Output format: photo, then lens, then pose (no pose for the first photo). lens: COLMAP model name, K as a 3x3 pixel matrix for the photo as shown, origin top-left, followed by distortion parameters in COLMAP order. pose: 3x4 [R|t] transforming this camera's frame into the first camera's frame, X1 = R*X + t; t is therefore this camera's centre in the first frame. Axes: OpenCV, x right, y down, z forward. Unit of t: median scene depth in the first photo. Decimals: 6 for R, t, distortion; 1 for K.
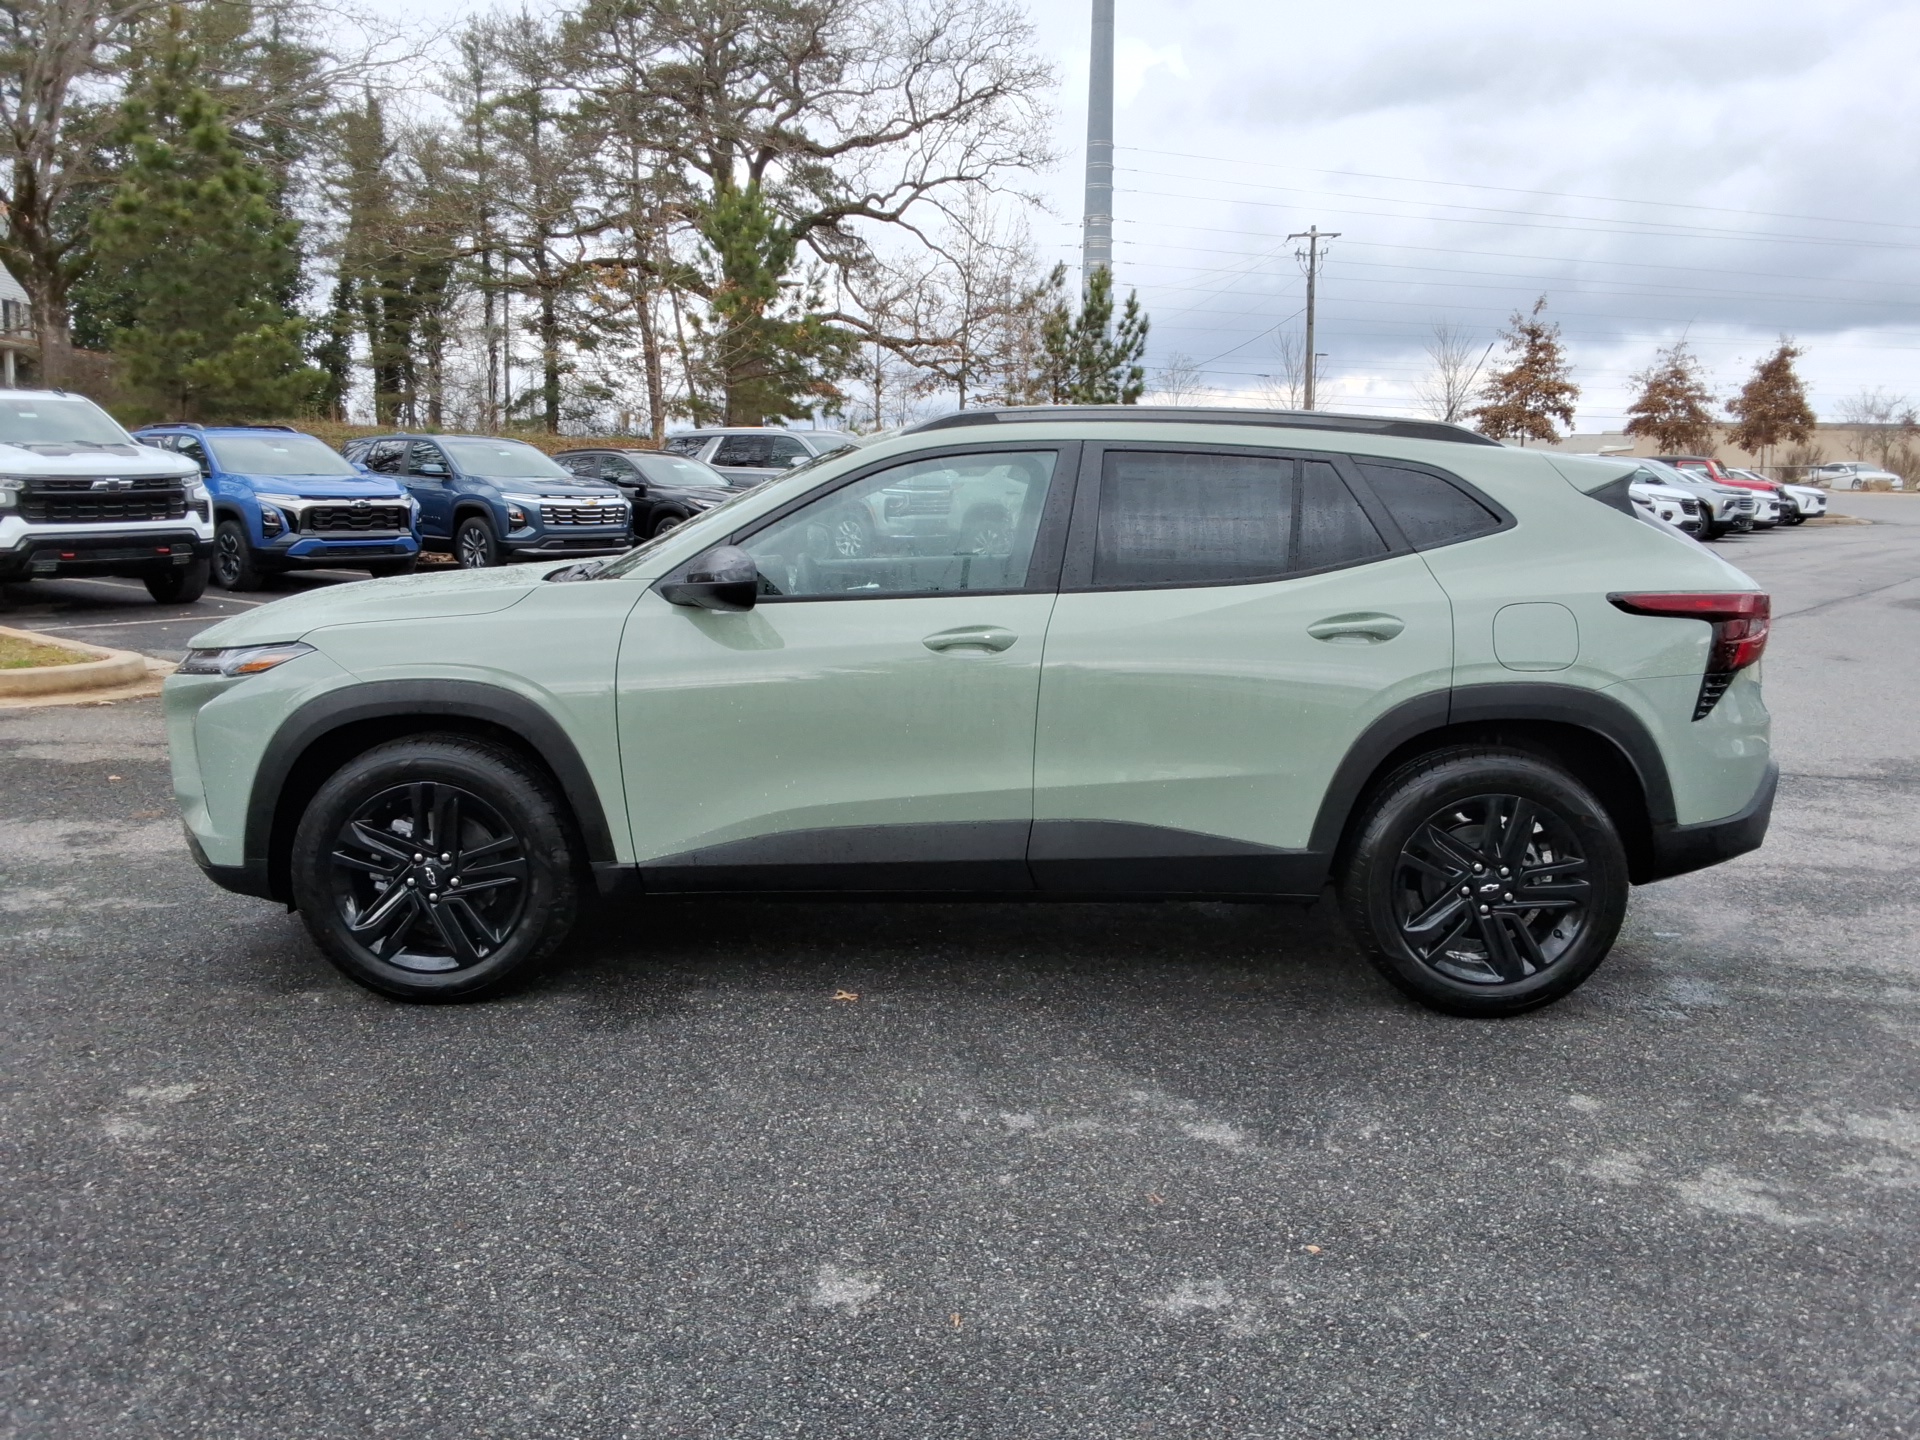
lens RADIAL K [[1541.1, 0, 970.0], [0, 1541.1, 711.3], [0, 0, 1]] dist [0.103441, -0.154000]
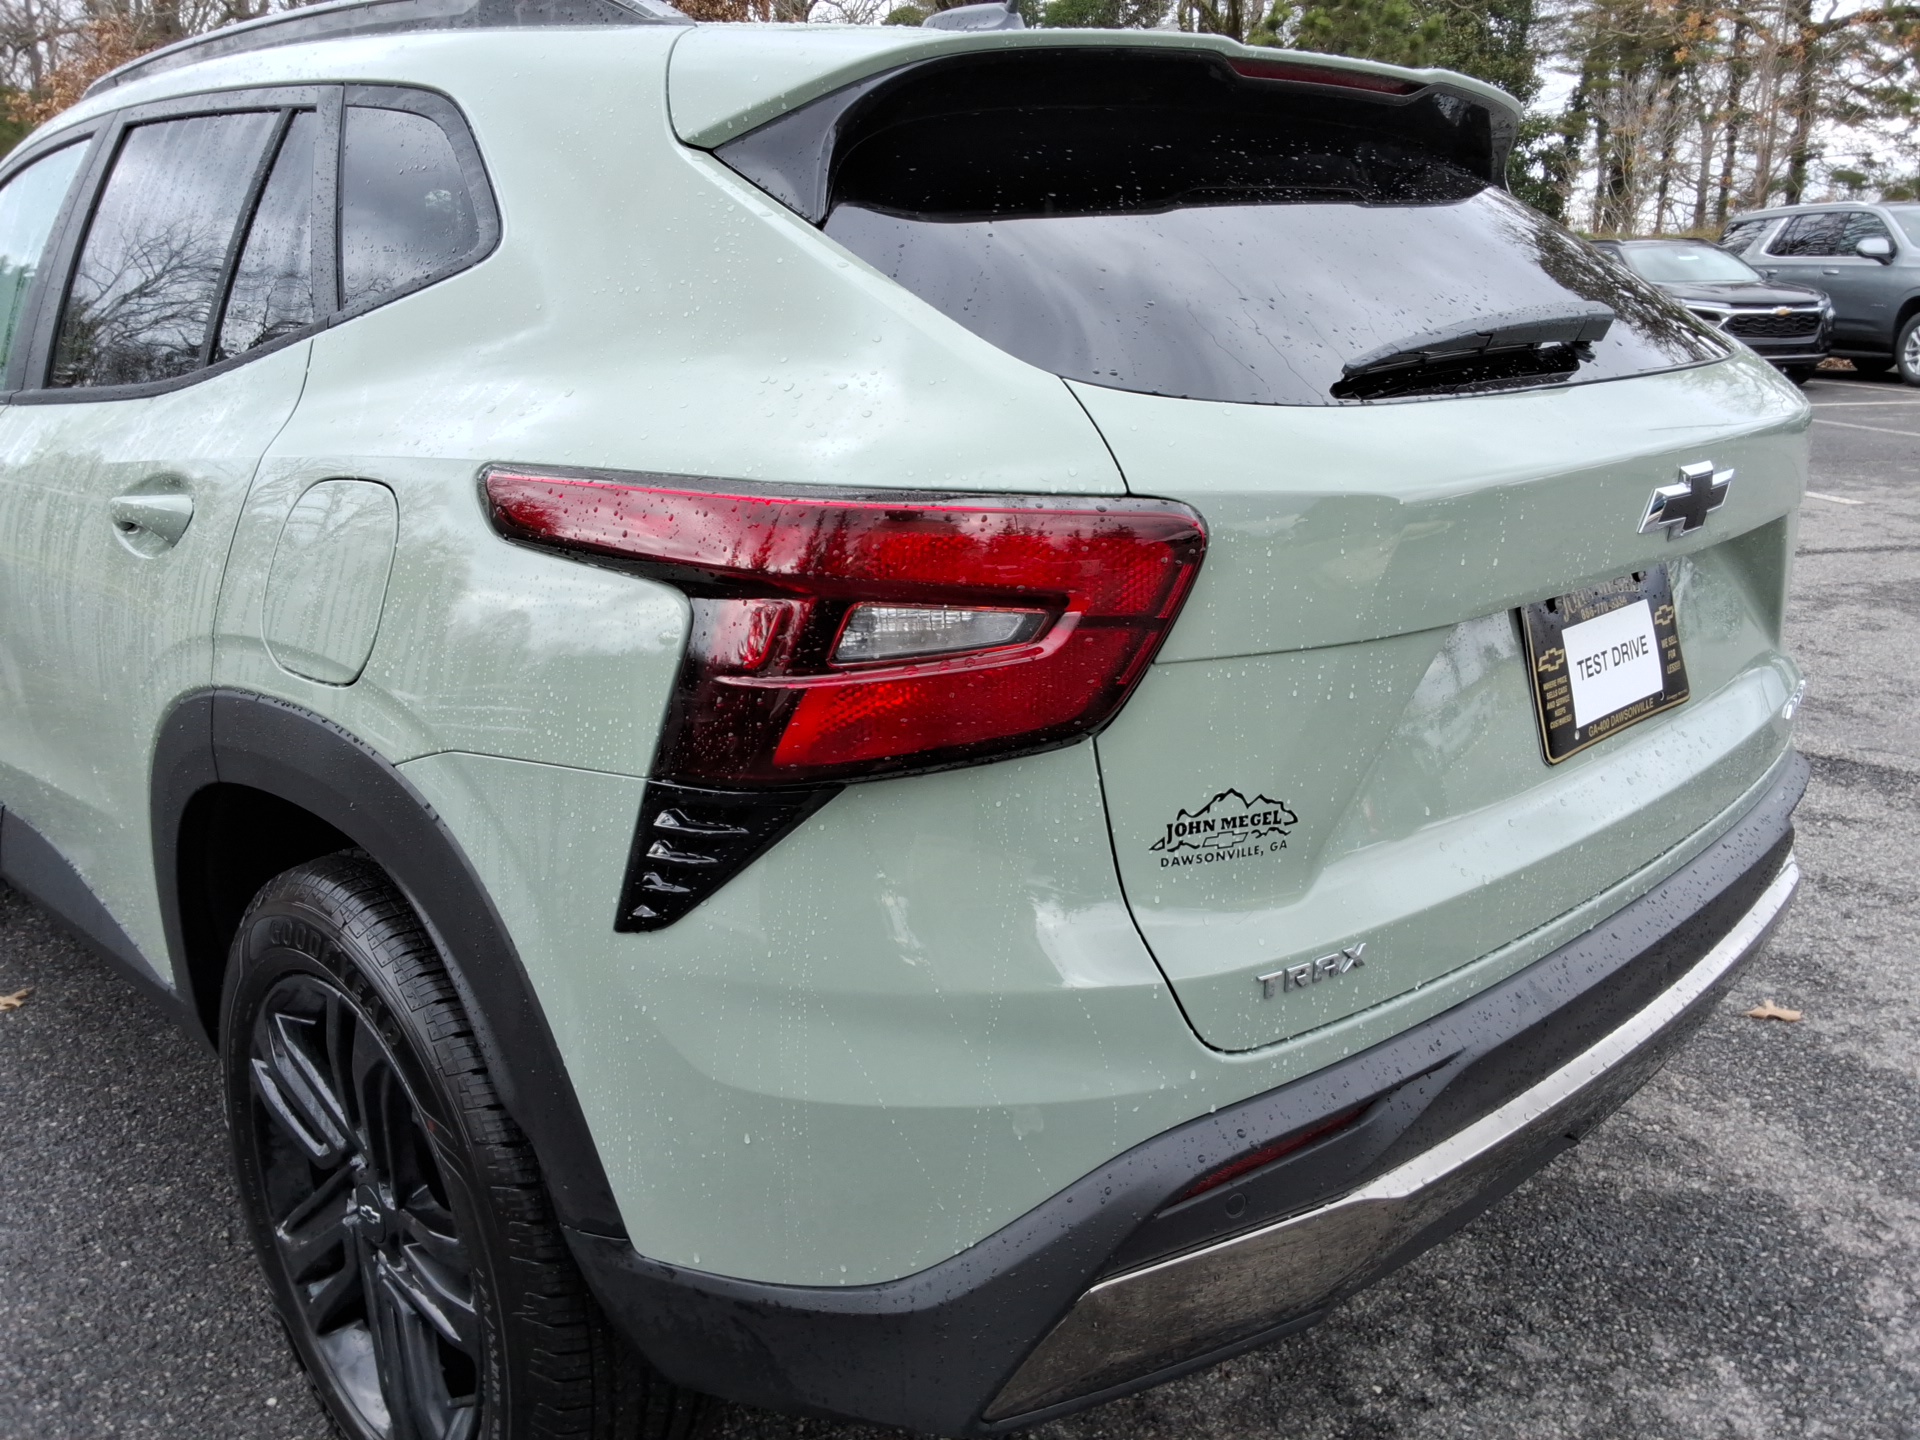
lens RADIAL K [[1541.1, 0, 979.0], [0, 1541.1, 708.4], [0, 0, 1]] dist [0.103441, -0.154000]
pose [[0.715490, 0.160906, -0.679841, 0.061771], [-0.085197, 0.985948, 0.143691, -0.007114], [0.693409, -0.044889, 0.719145, 0.074219]]
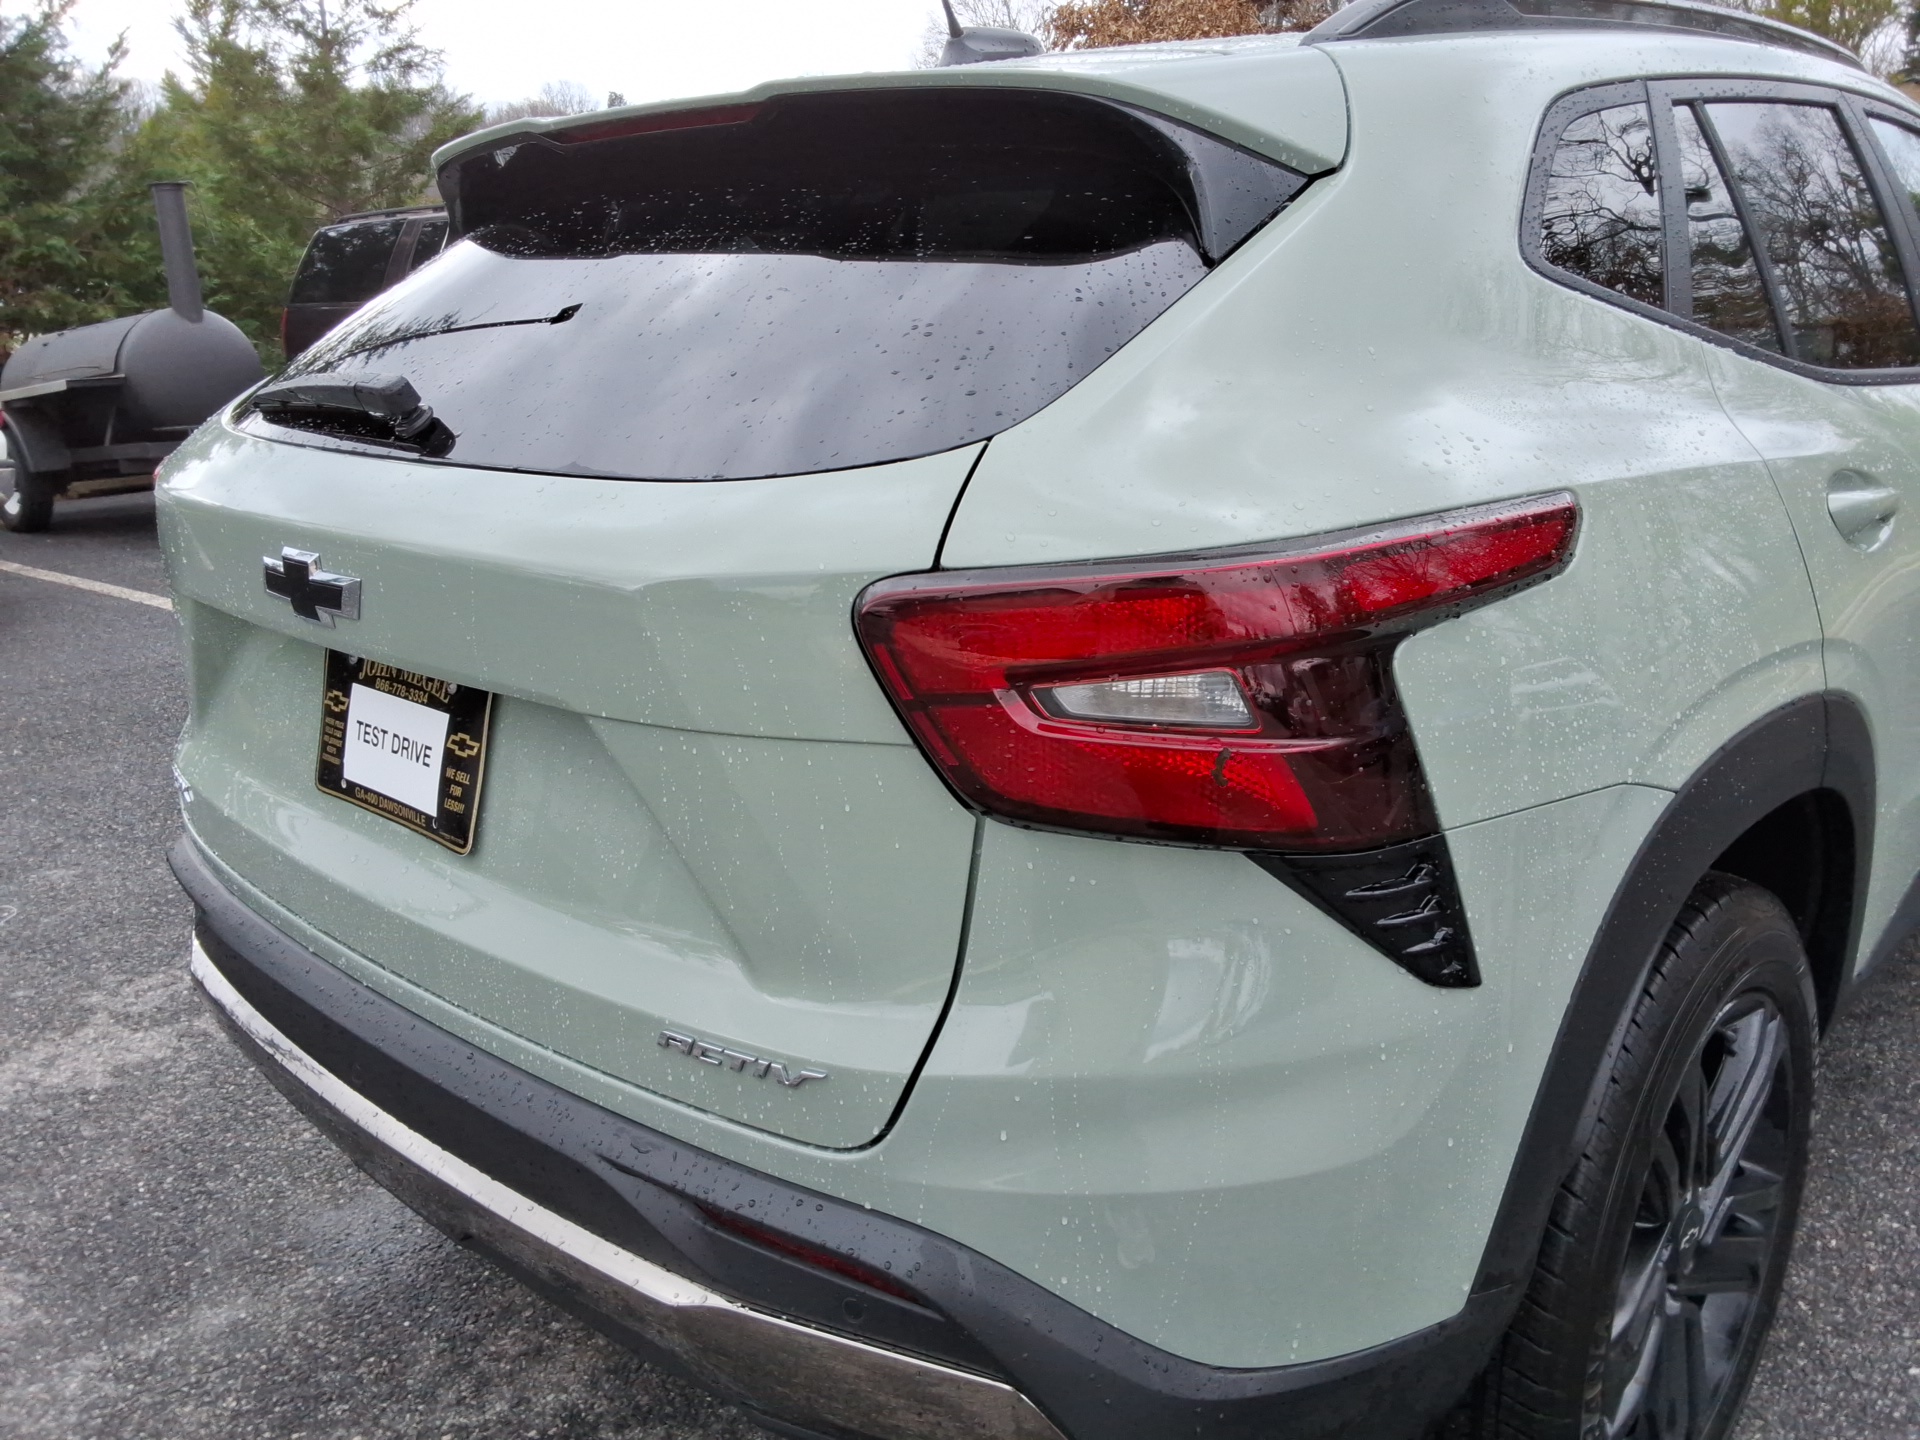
lens RADIAL K [[1541.1, 0, 947.2], [0, 1541.1, 705.7], [0, 0, 1]] dist [0.103441, -0.154000]
pose [[-0.695727, 0.202806, -0.689082, 0.062635], [-0.089772, 0.927244, 0.363538, -0.017634], [0.712674, 0.314784, -0.626902, 0.133699]]
